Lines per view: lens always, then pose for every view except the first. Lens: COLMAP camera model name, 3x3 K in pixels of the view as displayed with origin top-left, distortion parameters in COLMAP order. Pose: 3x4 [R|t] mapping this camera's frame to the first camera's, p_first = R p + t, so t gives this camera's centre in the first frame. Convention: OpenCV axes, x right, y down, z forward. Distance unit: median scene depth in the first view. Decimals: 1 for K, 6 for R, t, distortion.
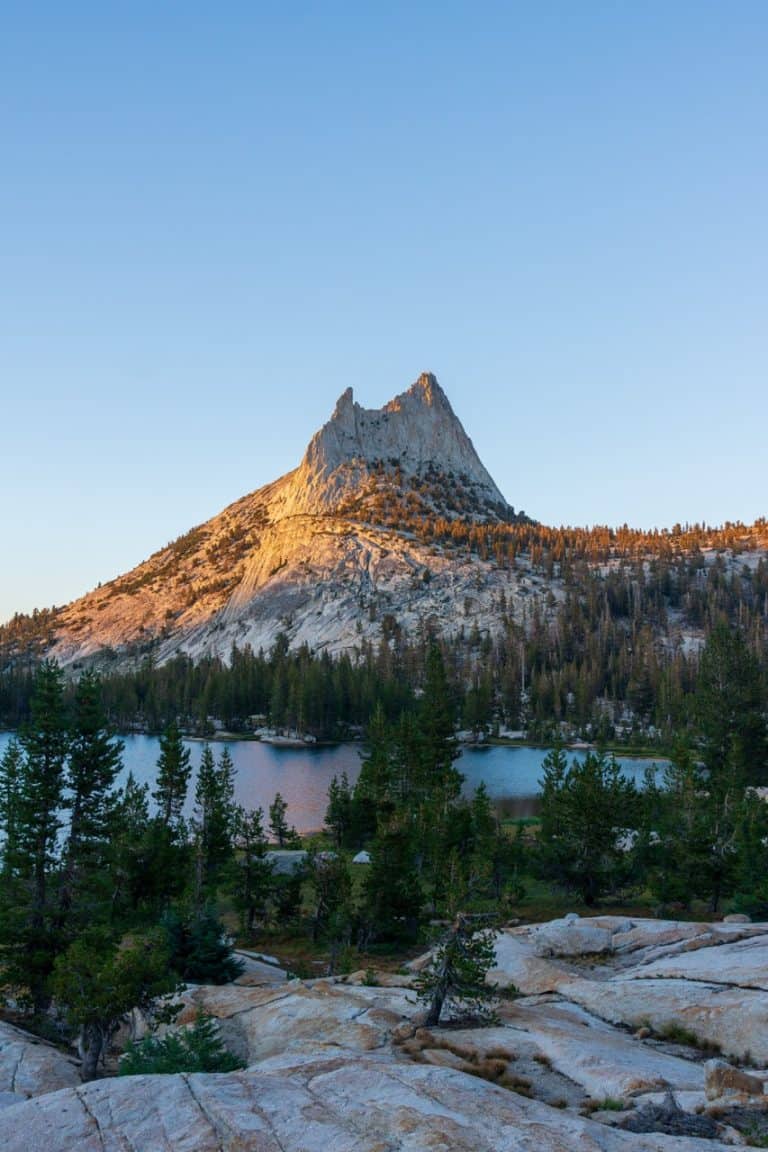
lens RADIAL K [[1199.2, 0, 384.0], [0, 1199.2, 576.0], [0, 0, 1]] dist [0.003659, -0.000425]
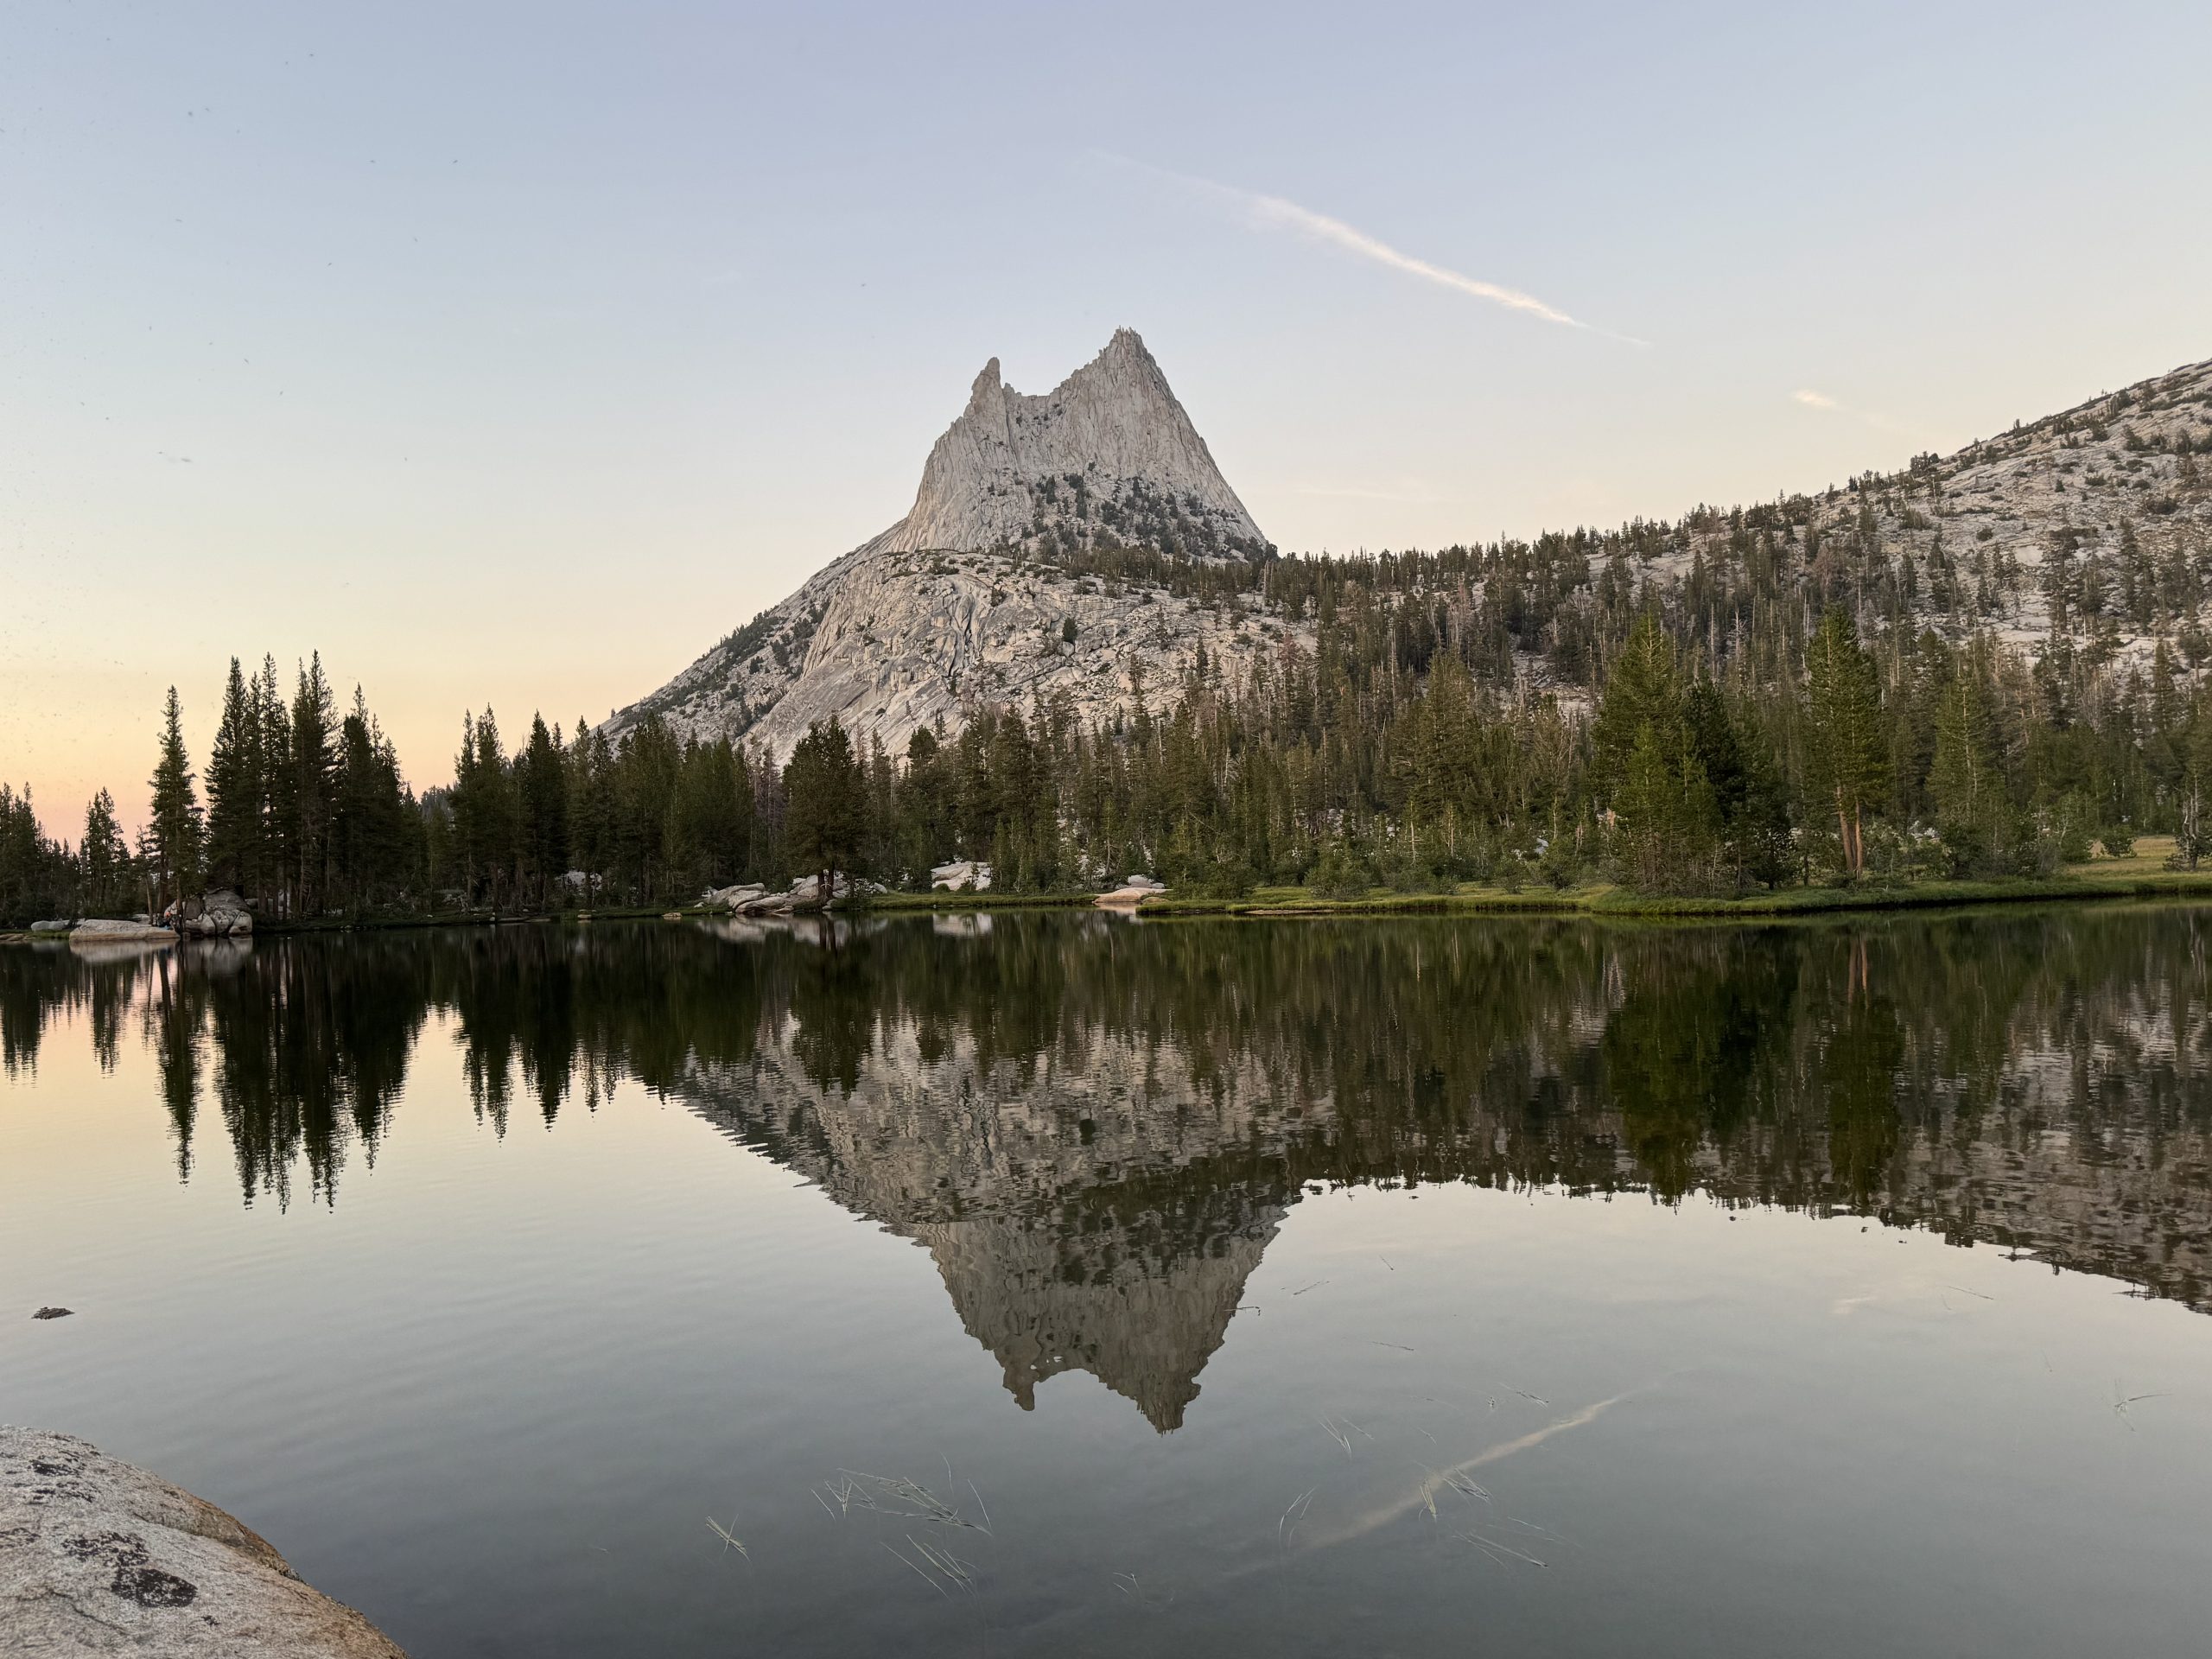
lens RADIAL K [[1752.9, 0, 1106.0], [0, 1752.9, 829.5], [0, 0, 1]] dist [0.175720, -0.003067]
pose [[0.998328, -0.054693, -0.018722, 0.033797], [0.055892, 0.995907, 0.071031, 0.018657], [0.014761, -0.071959, 0.997298, 0.110189]]
